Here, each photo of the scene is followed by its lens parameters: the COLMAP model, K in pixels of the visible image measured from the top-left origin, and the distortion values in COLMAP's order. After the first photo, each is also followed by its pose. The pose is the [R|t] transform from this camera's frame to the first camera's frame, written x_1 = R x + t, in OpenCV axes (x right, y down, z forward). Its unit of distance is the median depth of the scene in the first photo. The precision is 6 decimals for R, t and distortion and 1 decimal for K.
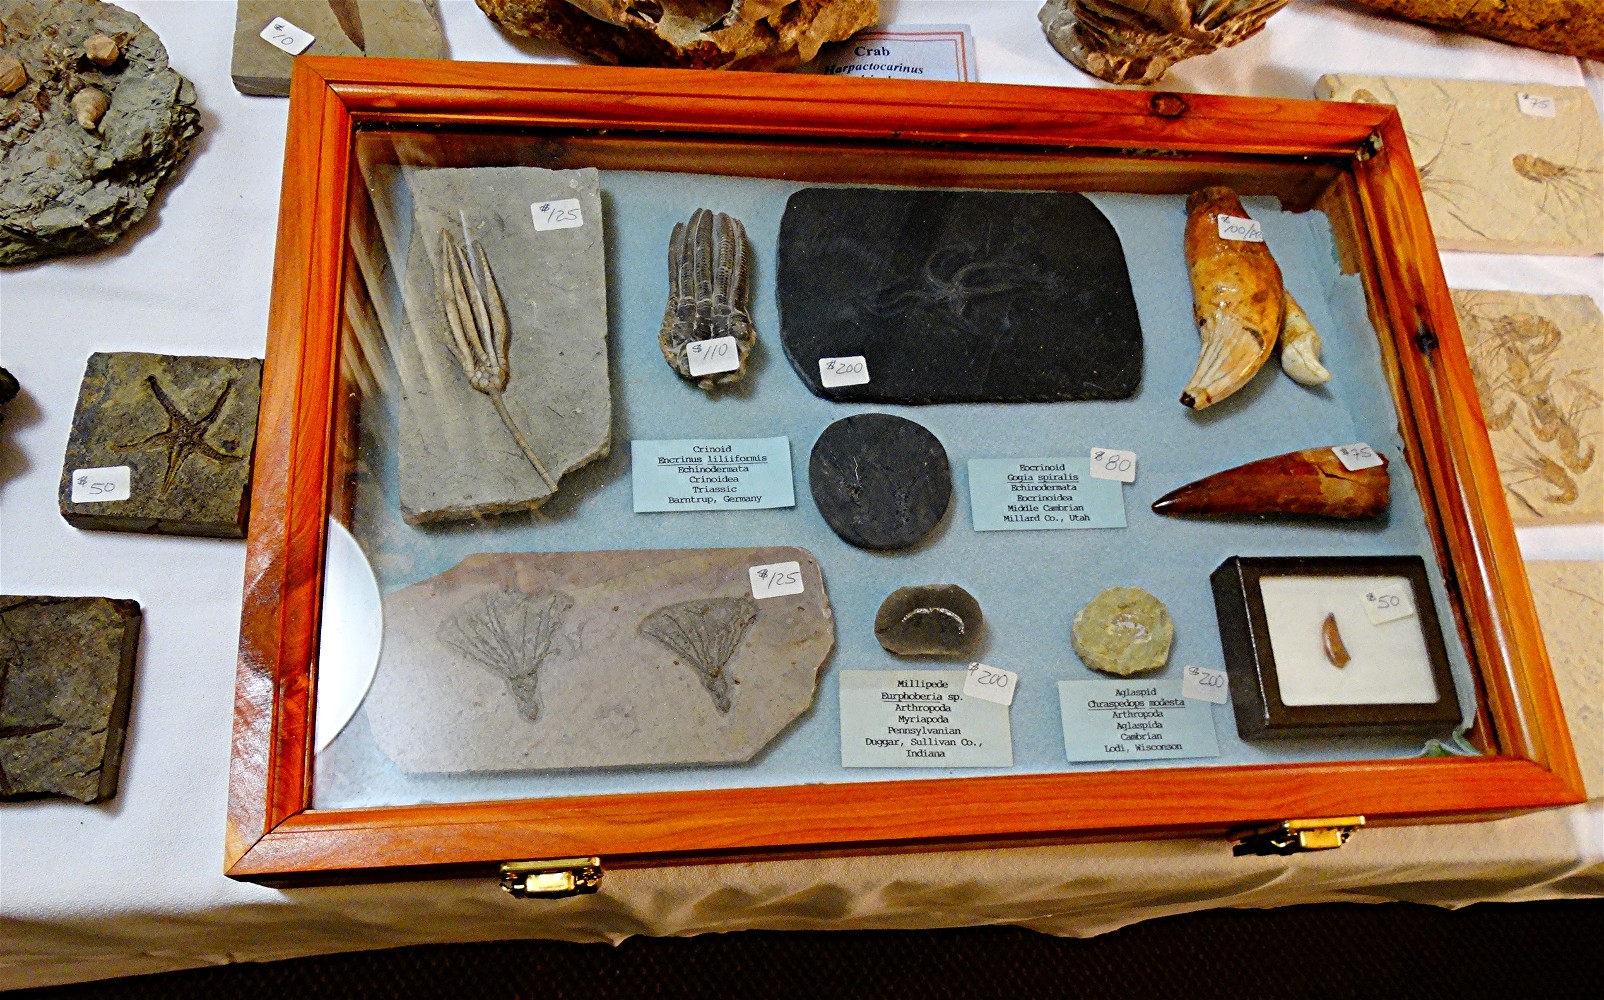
lens RADIAL K [[1151.3, 0, 801.2], [0, 1151.3, 501.4], [0, 0, 1]] dist [-0.006162, -0.001966]
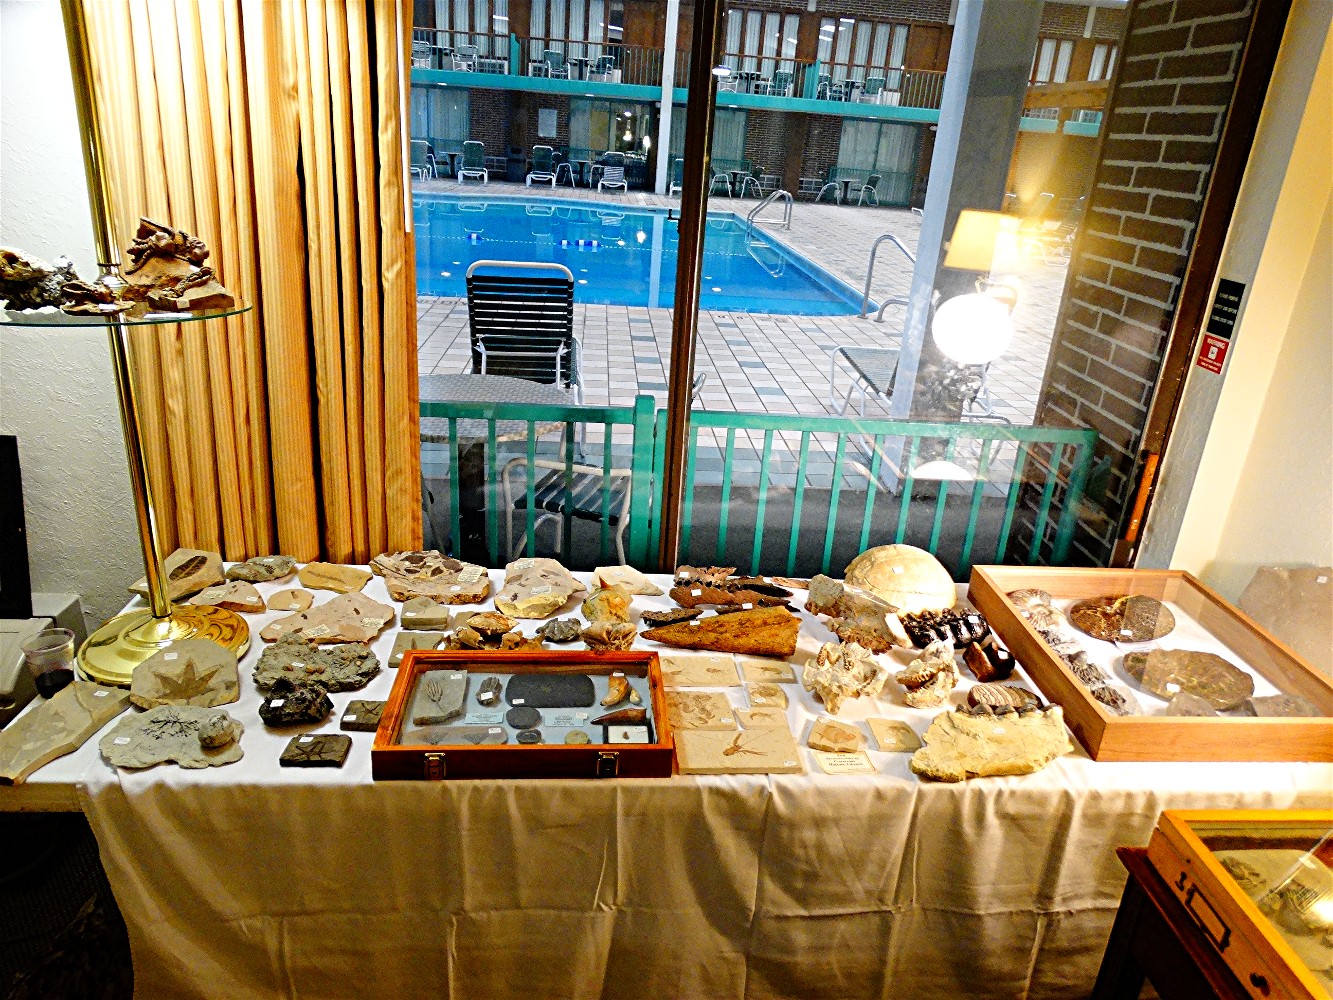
lens RADIAL K [[938.9, 0, 668.4], [0, 938.9, 498.3], [0, 0, 1]] dist [-0.002974, -0.000403]
pose [[0.996195, -0.086120, -0.013393, 0.714087], [0.045359, 0.643520, -0.764084, 2.122644], [0.074421, 0.760569, 0.644977, -1.810067]]
